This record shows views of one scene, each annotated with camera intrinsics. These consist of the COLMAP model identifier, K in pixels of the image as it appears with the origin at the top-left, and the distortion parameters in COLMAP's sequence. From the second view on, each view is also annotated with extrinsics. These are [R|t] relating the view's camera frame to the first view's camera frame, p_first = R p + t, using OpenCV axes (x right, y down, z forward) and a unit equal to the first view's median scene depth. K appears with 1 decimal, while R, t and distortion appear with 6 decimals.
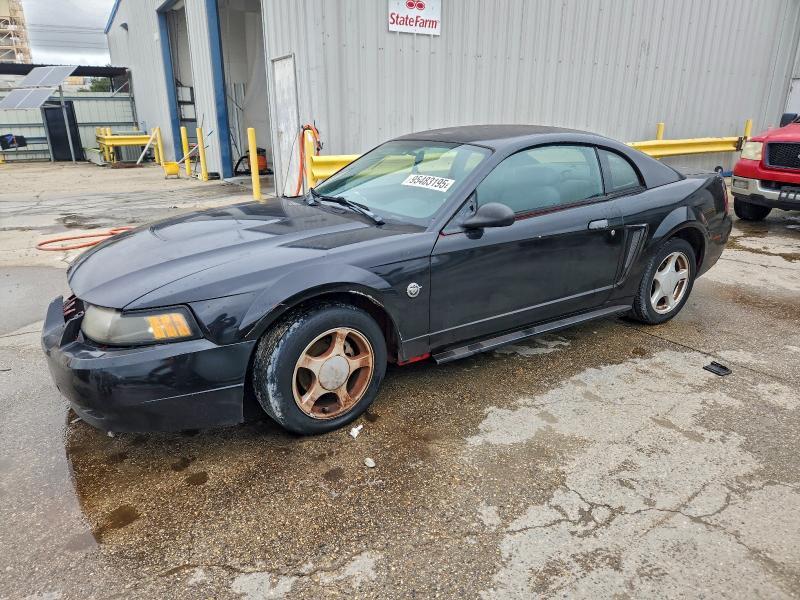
lens RADIAL K [[521.5, 0, 394.6], [0, 521.5, 298.4], [0, 0, 1]] dist [0.042124, -0.046521]
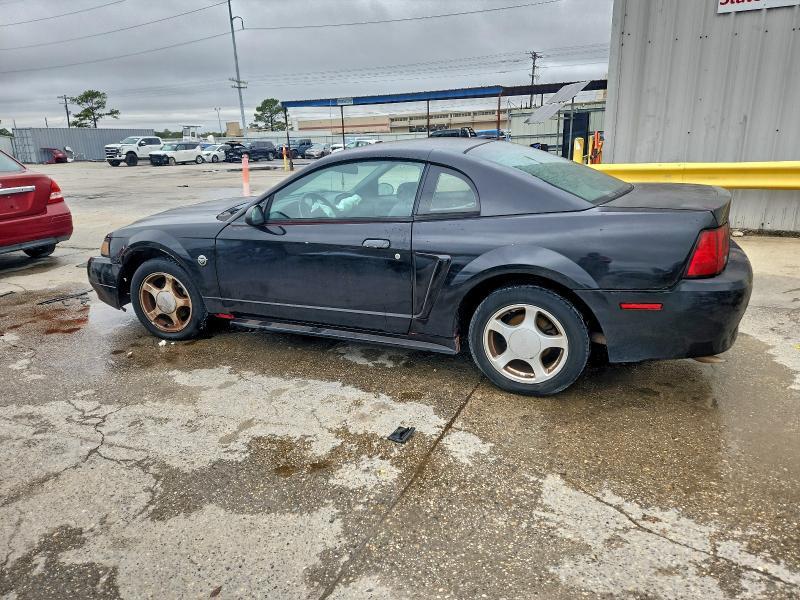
lens RADIAL K [[521.5, 0, 394.6], [0, 521.5, 298.4], [0, 0, 1]] dist [0.042124, -0.046521]
pose [[0.582848, 0.231513, -0.778903, 1.425780], [-0.234860, 0.965639, 0.111273, -0.191647], [0.777900, 0.118078, 0.617195, 0.543788]]
